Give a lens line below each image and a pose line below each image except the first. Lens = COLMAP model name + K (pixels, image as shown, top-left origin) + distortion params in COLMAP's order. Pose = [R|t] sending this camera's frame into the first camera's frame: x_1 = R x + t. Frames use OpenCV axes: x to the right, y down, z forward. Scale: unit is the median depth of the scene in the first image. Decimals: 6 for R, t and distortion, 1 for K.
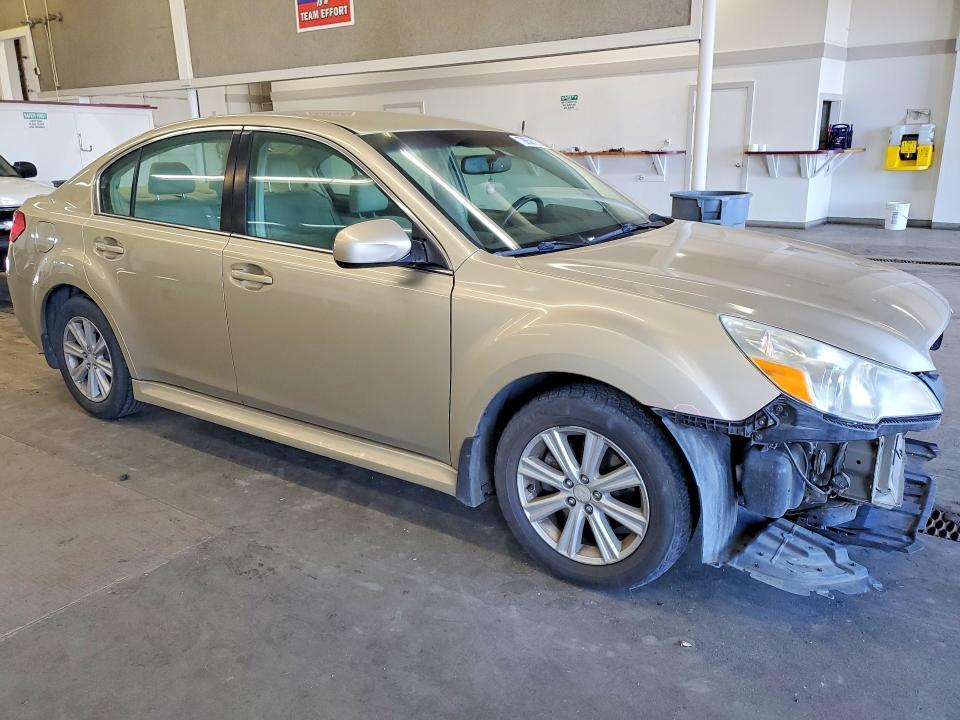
lens RADIAL K [[782.3, 0, 479.8], [0, 782.3, 340.9], [0, 0, 1]] dist [0.036485, 0.000255]
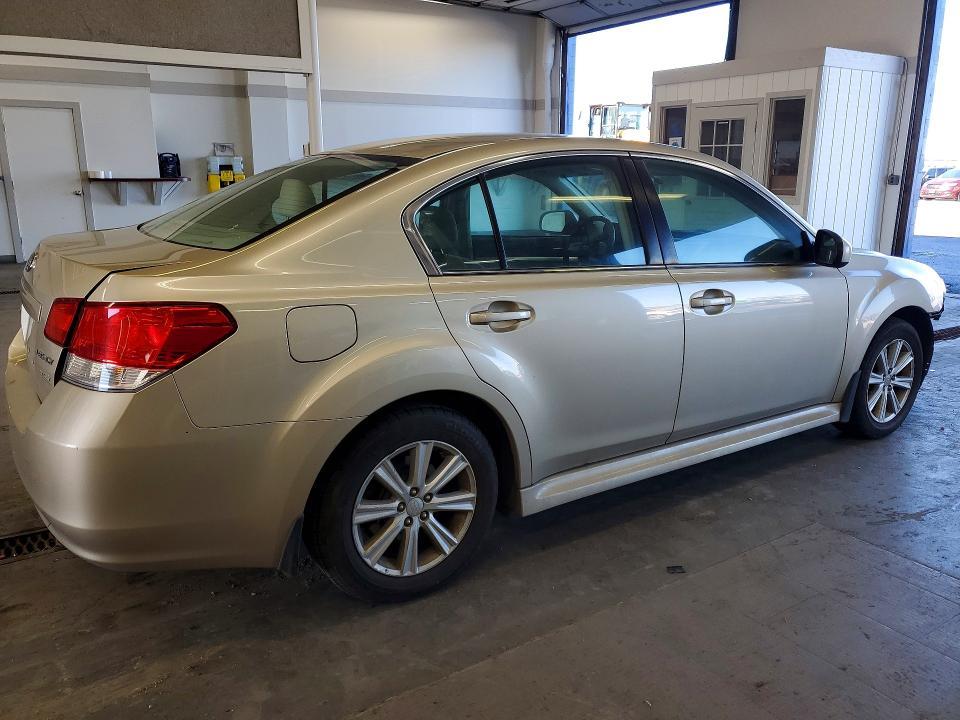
lens RADIAL K [[771.7, 0, 476.9], [0, 771.7, 352.1], [0, 0, 1]] dist [0.000091, 0.027127]
pose [[0.338224, -0.203819, 0.918729, -0.721639], [0.216732, 0.966891, 0.134716, -0.120692], [-0.915769, 0.153554, 0.371199, 0.503582]]
